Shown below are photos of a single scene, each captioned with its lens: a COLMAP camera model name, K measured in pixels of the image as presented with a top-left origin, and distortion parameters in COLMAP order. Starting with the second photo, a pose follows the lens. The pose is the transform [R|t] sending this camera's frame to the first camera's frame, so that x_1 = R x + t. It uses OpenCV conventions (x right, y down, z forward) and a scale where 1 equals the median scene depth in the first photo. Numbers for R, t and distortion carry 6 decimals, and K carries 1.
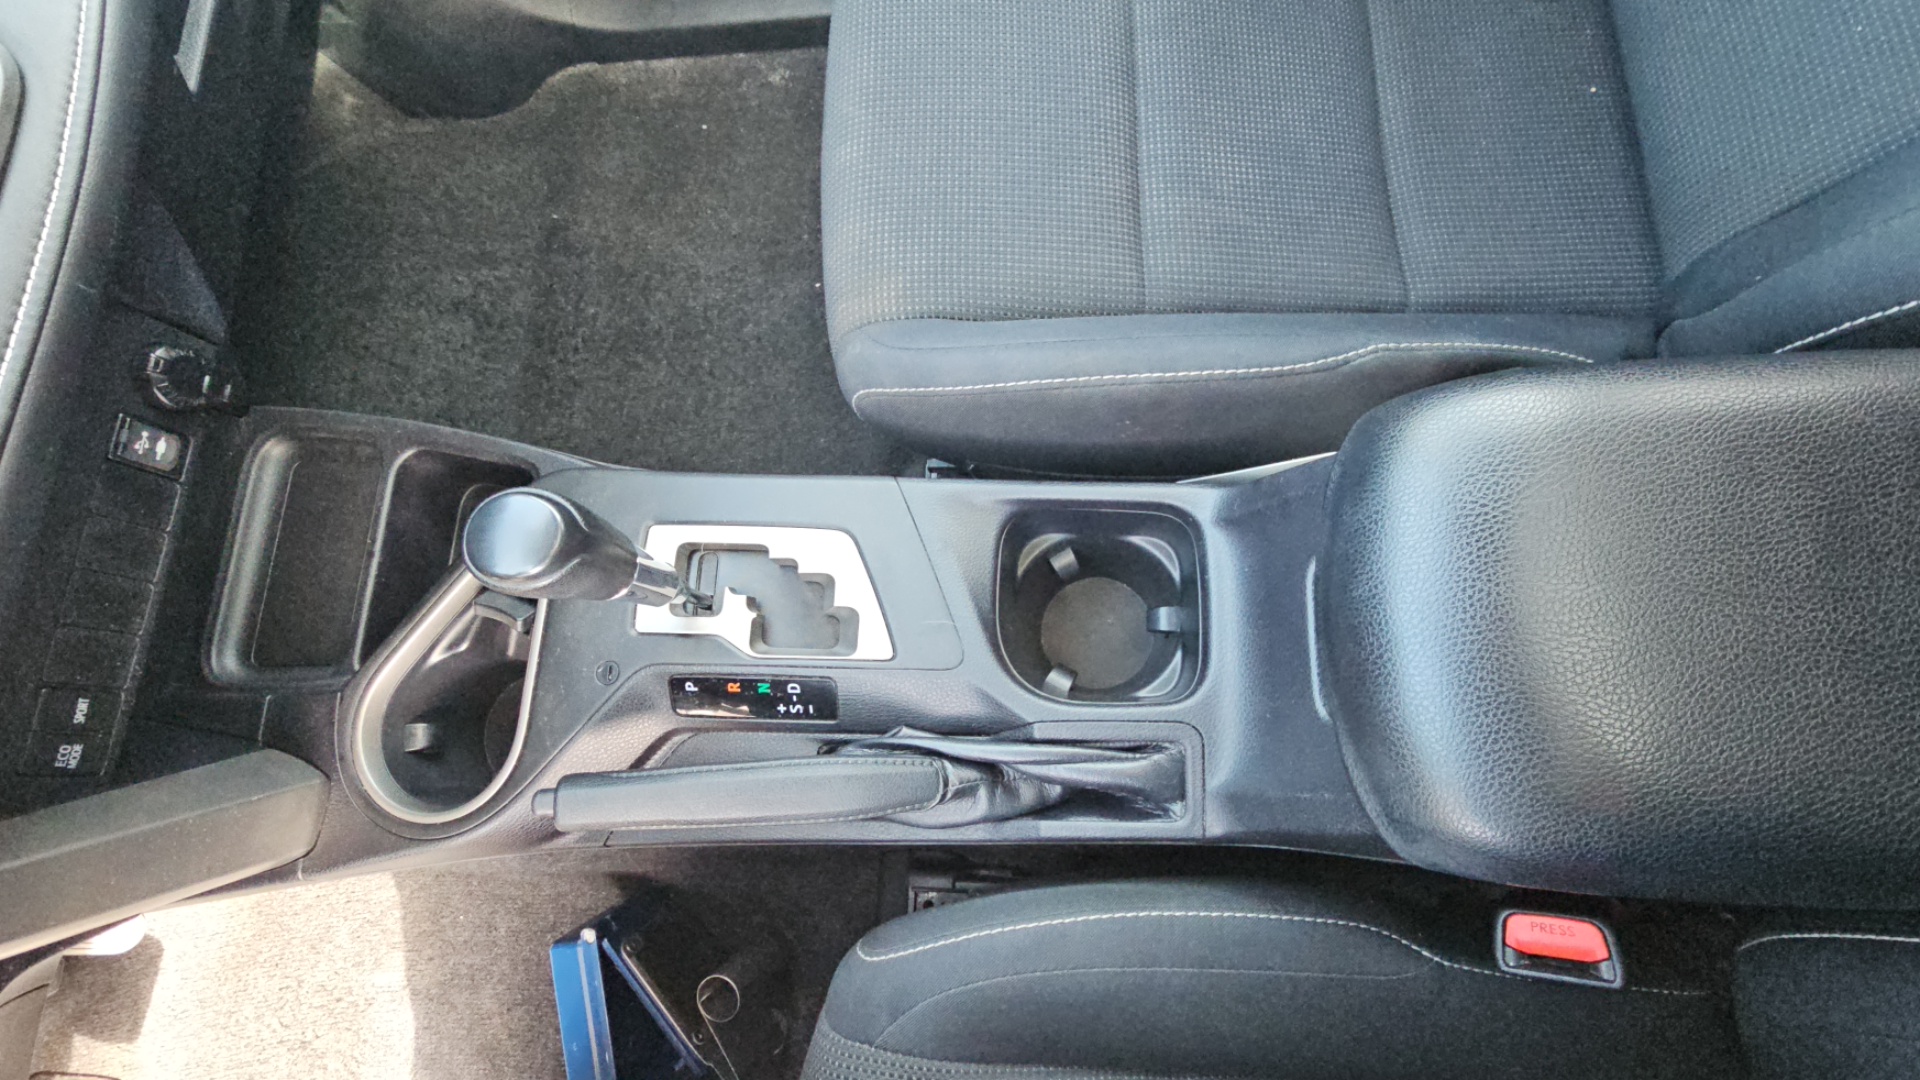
lens RADIAL K [[851.9, 0, 976.5], [0, 851.9, 554.9], [0, 0, 1]] dist [0.008407, -0.007215]
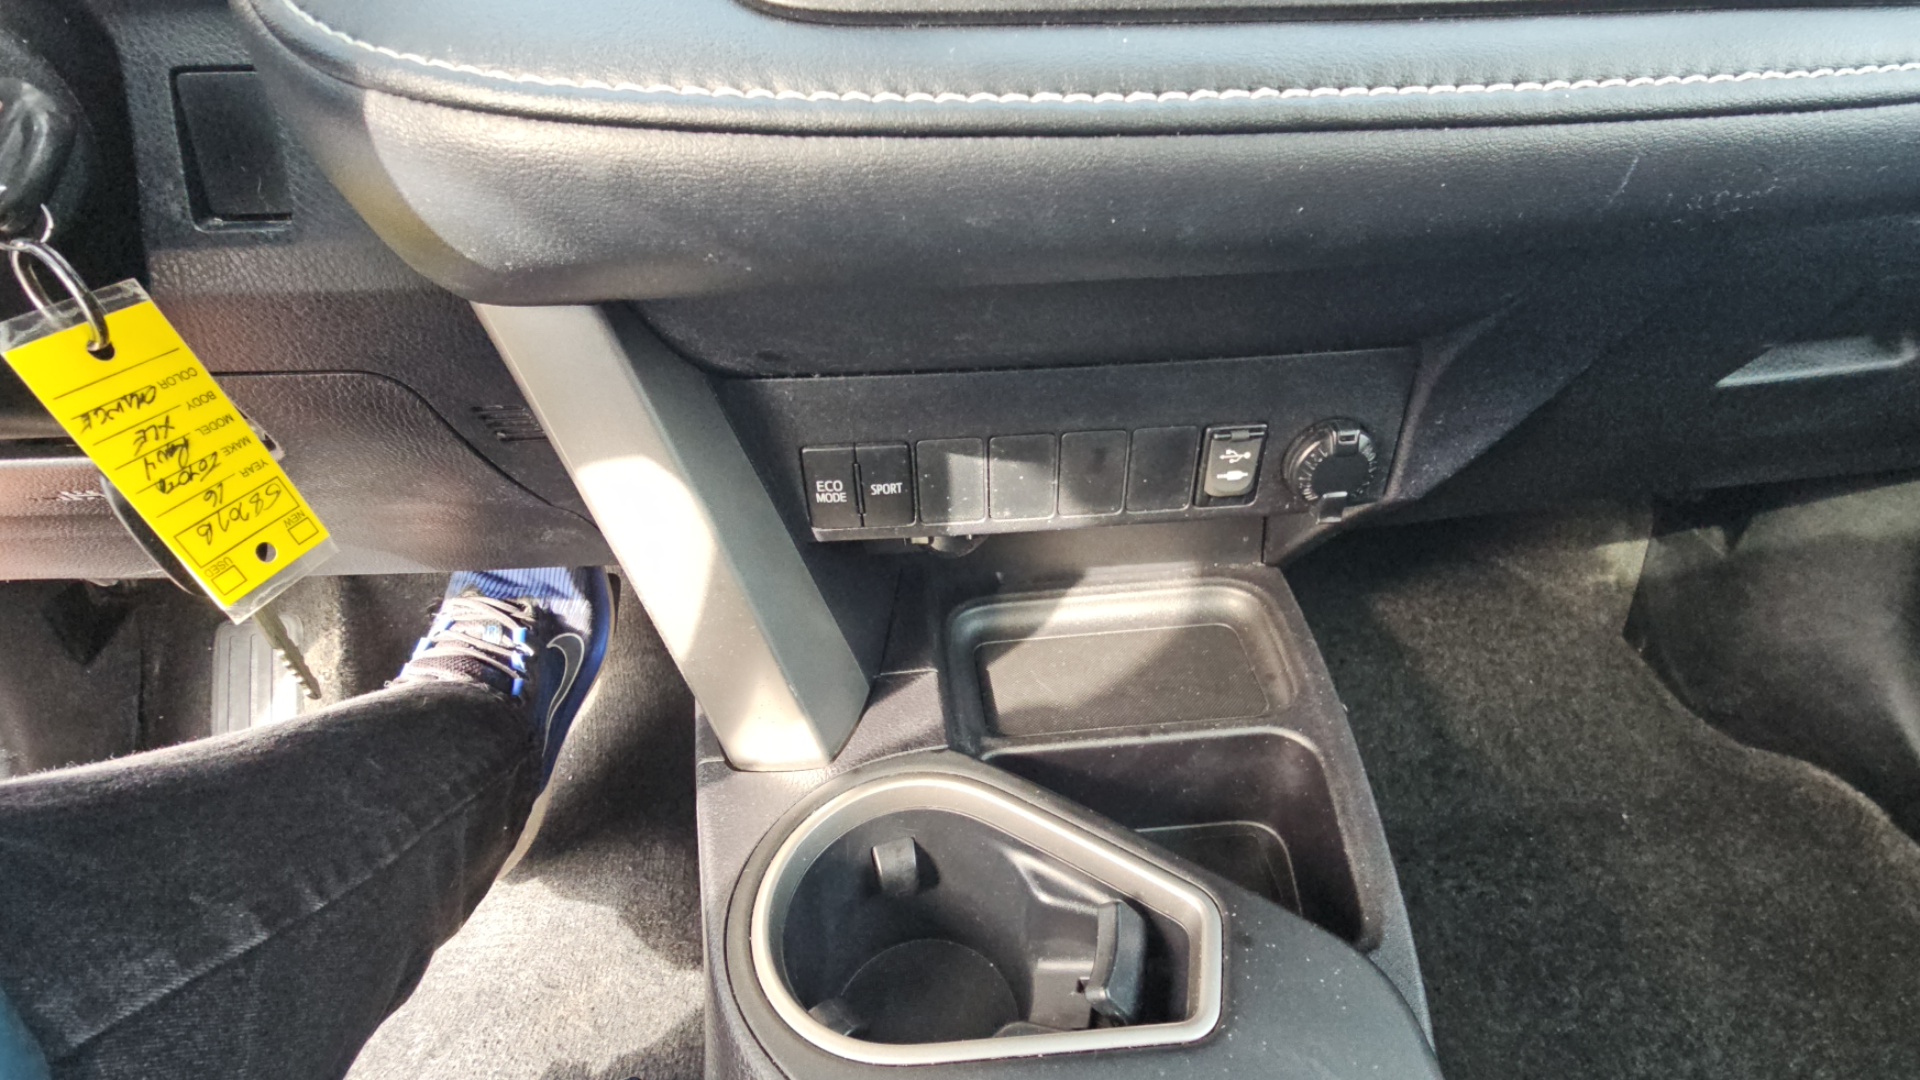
lens RADIAL K [[915.0, 0, 969.5], [0, 915.0, 528.1], [0, 0, 1]] dist [0.001053, -0.001755]
pose [[0.117424, 0.657562, -0.744193, -0.289063], [-0.963740, 0.256270, 0.074371, 0.040837], [0.239618, 0.708476, 0.663811, 0.361903]]
